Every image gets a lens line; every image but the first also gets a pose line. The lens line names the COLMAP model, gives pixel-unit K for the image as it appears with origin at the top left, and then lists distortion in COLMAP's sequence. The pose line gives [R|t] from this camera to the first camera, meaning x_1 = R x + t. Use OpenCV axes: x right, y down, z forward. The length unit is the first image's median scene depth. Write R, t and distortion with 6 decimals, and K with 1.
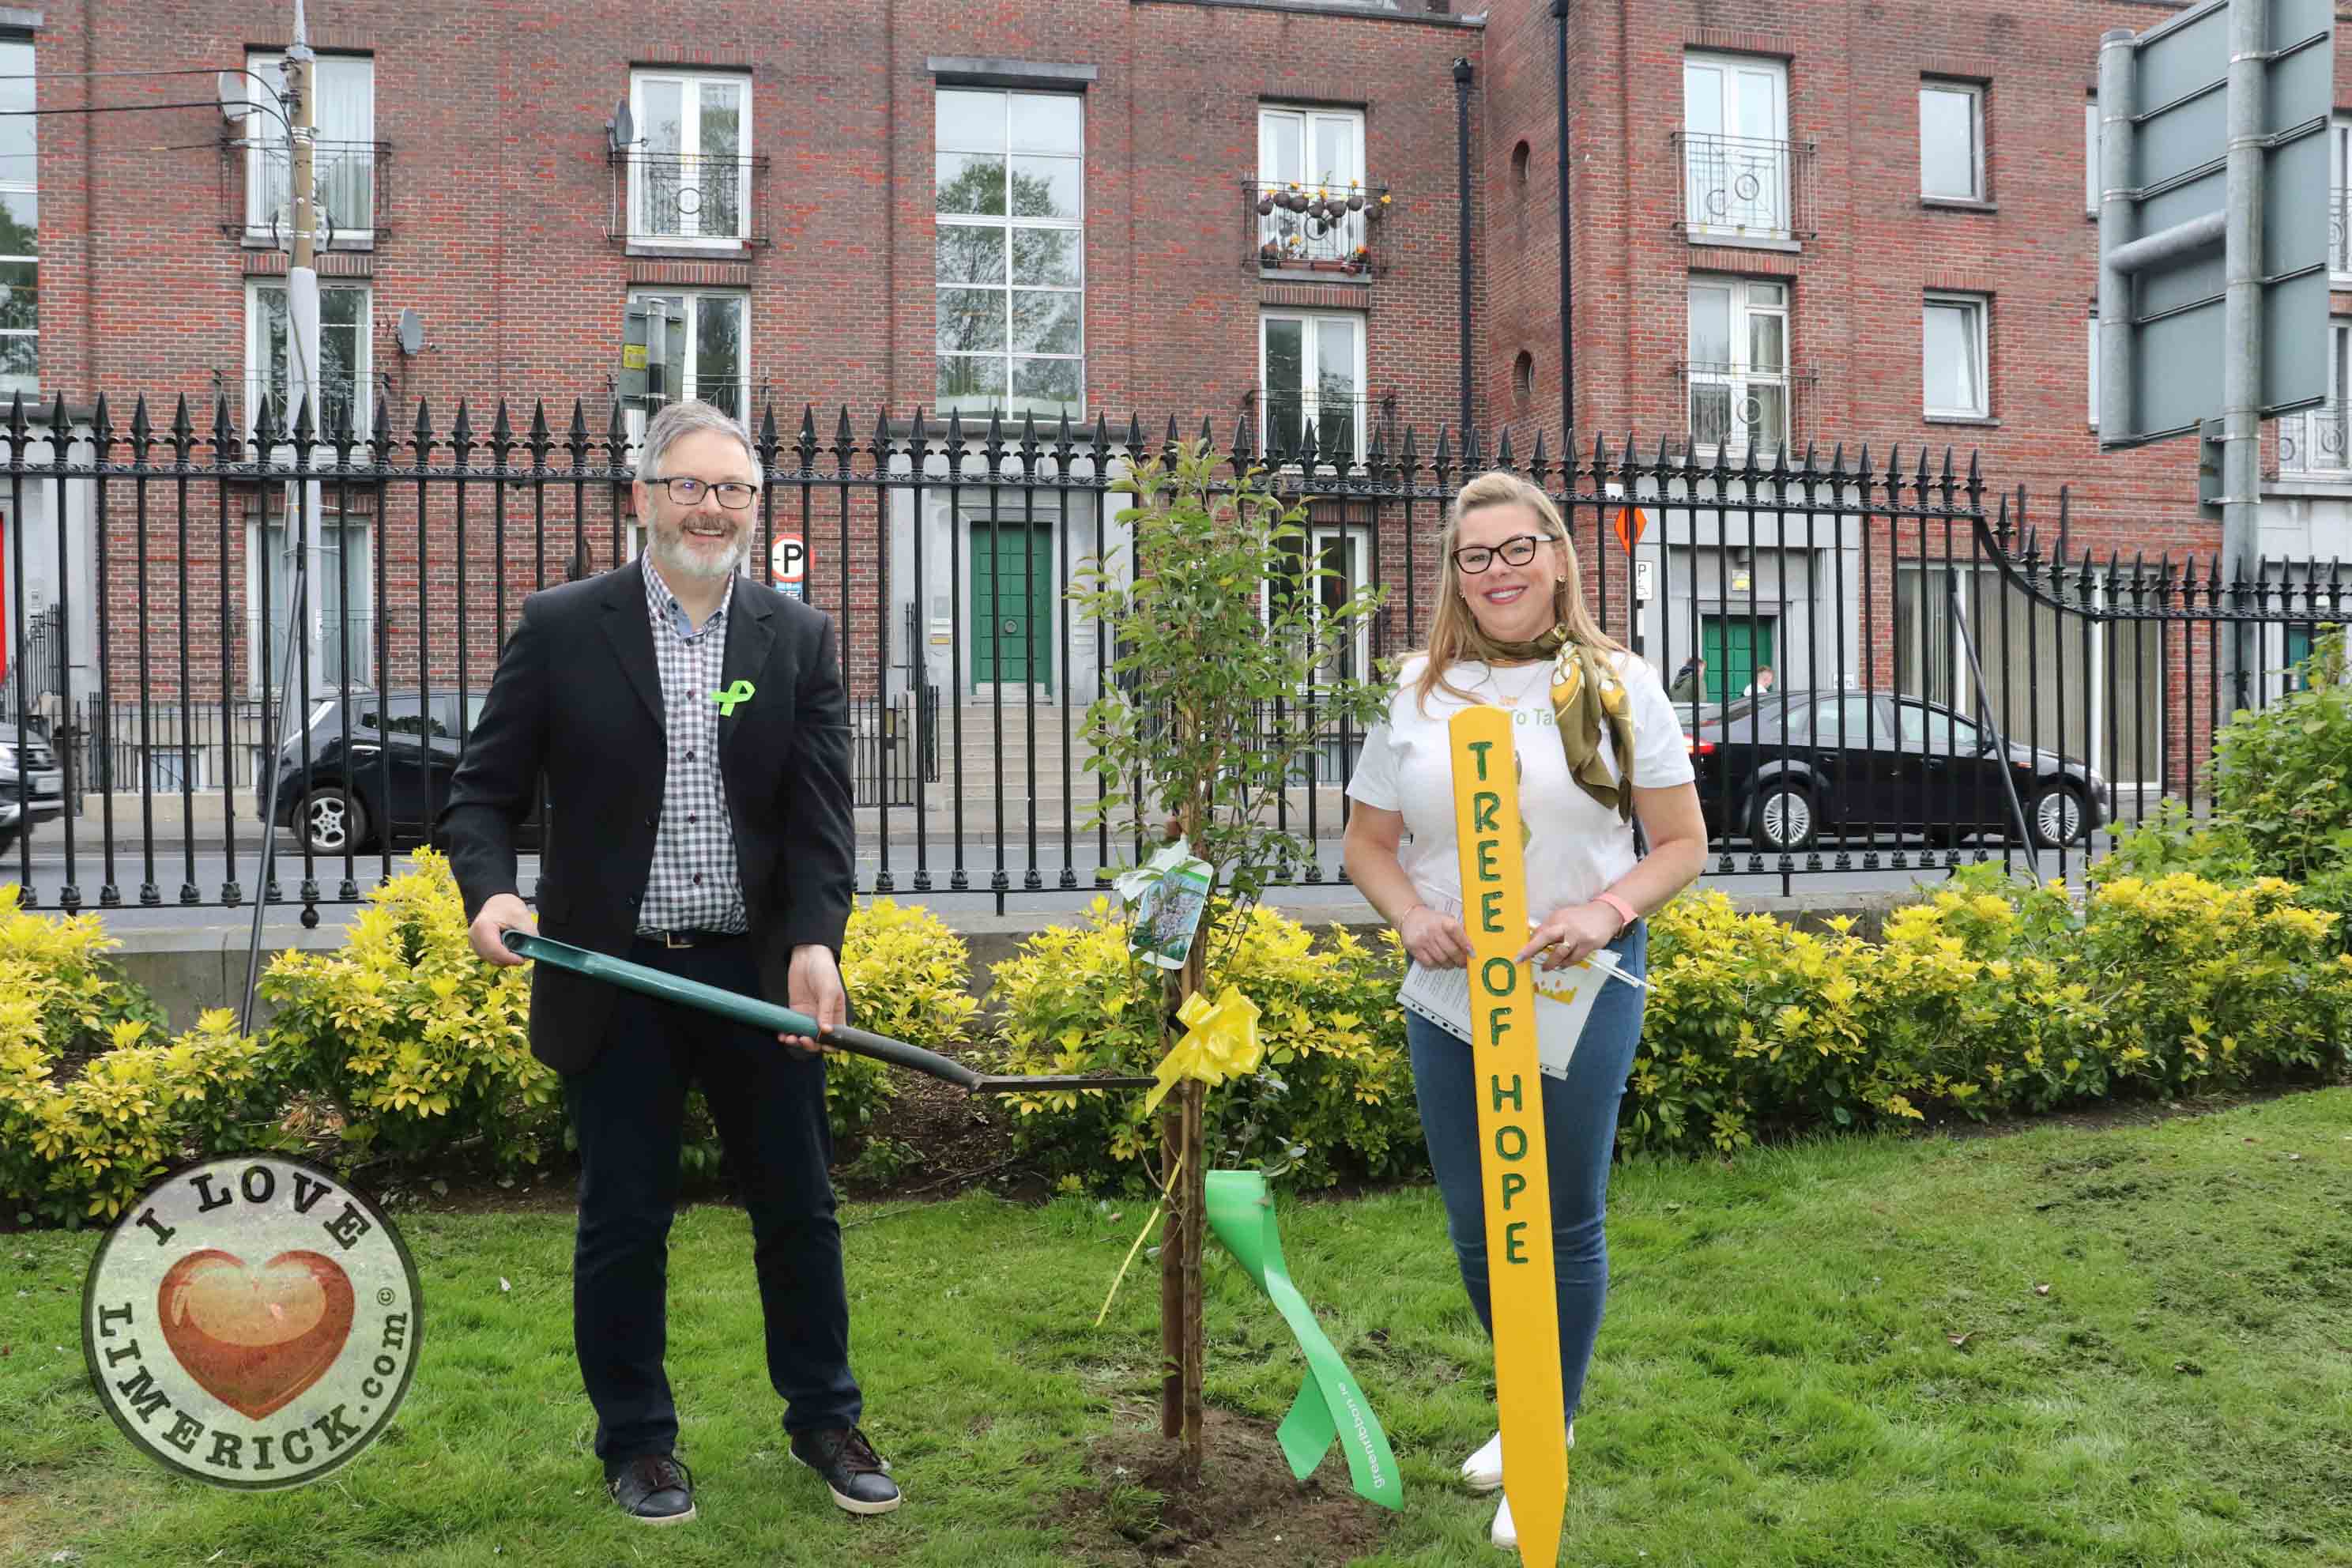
lens RADIAL K [[1961.1, 0, 1176.0], [0, 1961.1, 784.0], [0, 0, 1]] dist [-0.178636, 0.175452]
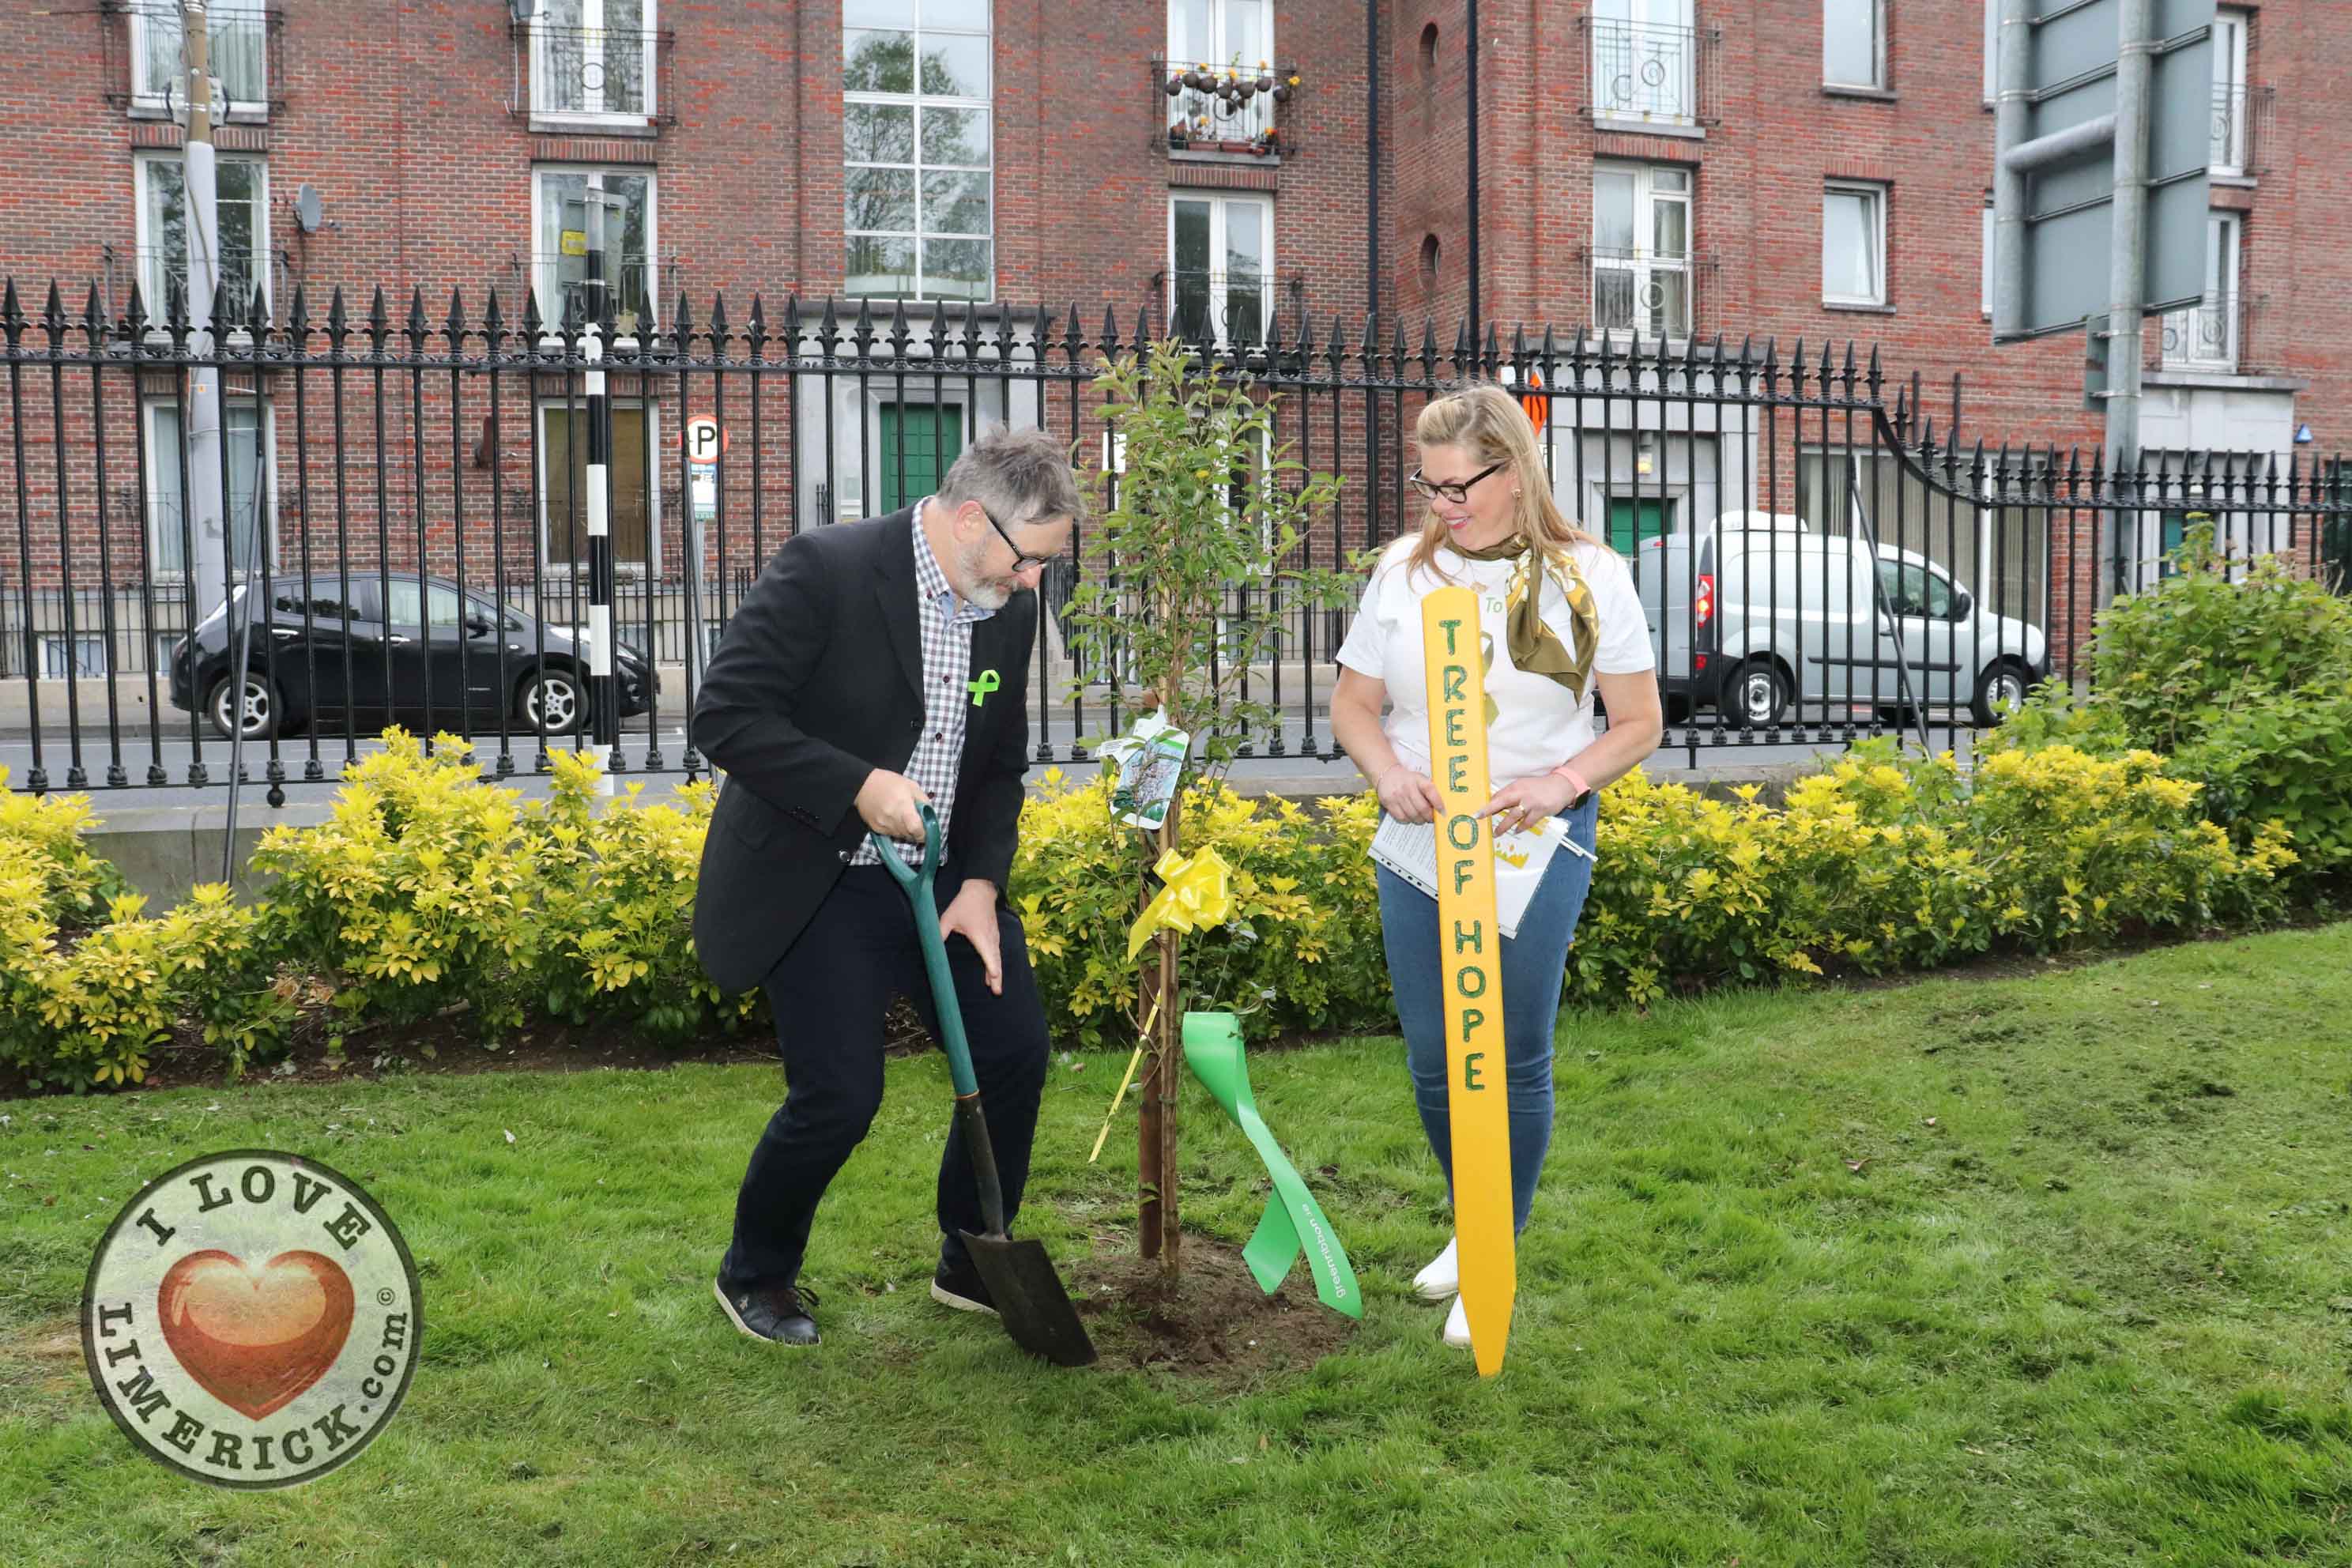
lens RADIAL K [[1961.1, 0, 1176.0], [0, 1961.1, 784.0], [0, 0, 1]] dist [-0.178636, 0.175452]
pose [[0.998616, -0.005140, 0.052334, -0.024454], [0.001931, 0.998124, 0.061188, 0.001510], [-0.052550, -0.061003, 0.996753, -0.047718]]
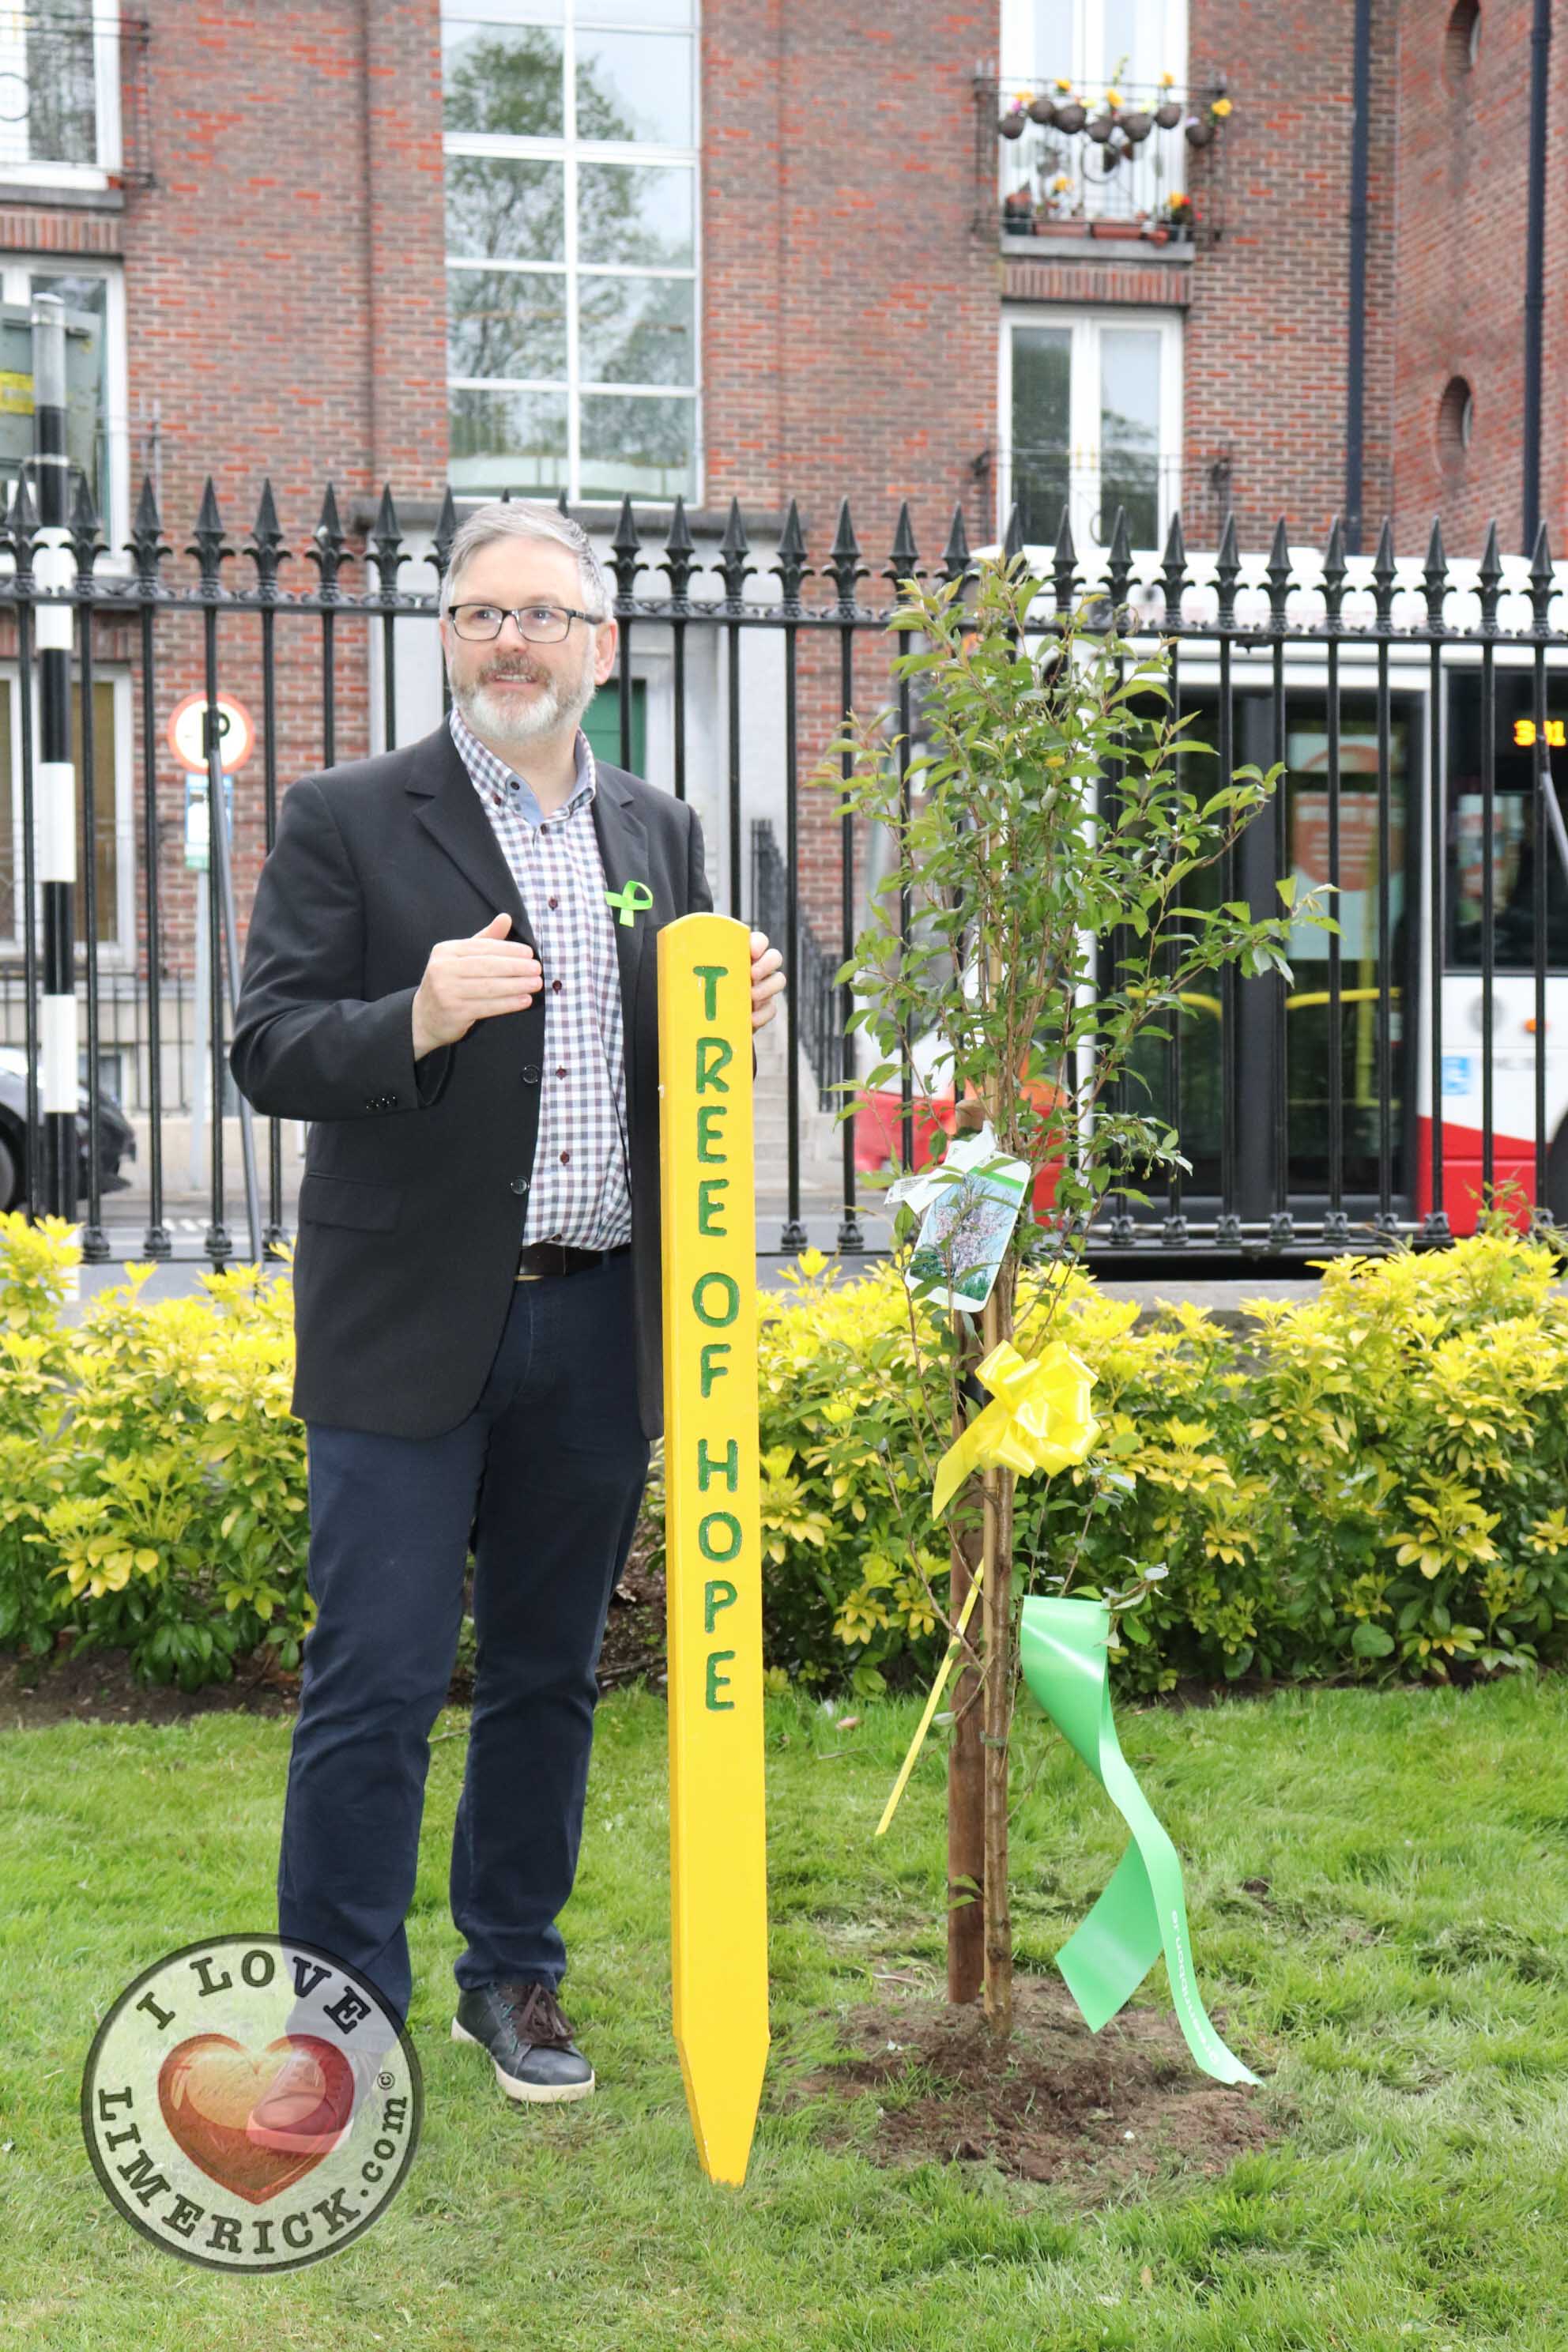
lens RADIAL K [[3404.9, 0, 800.0], [0, 3404.9, 1184.5], [0, 0, 1]] dist [0.036177, 0.423927]
pose [[0.999961, 0.002873, -0.008365, -0.028886], [-0.002755, 0.999897, 0.014077, 0.017035], [0.008405, -0.014053, 0.999866, -0.121413]]
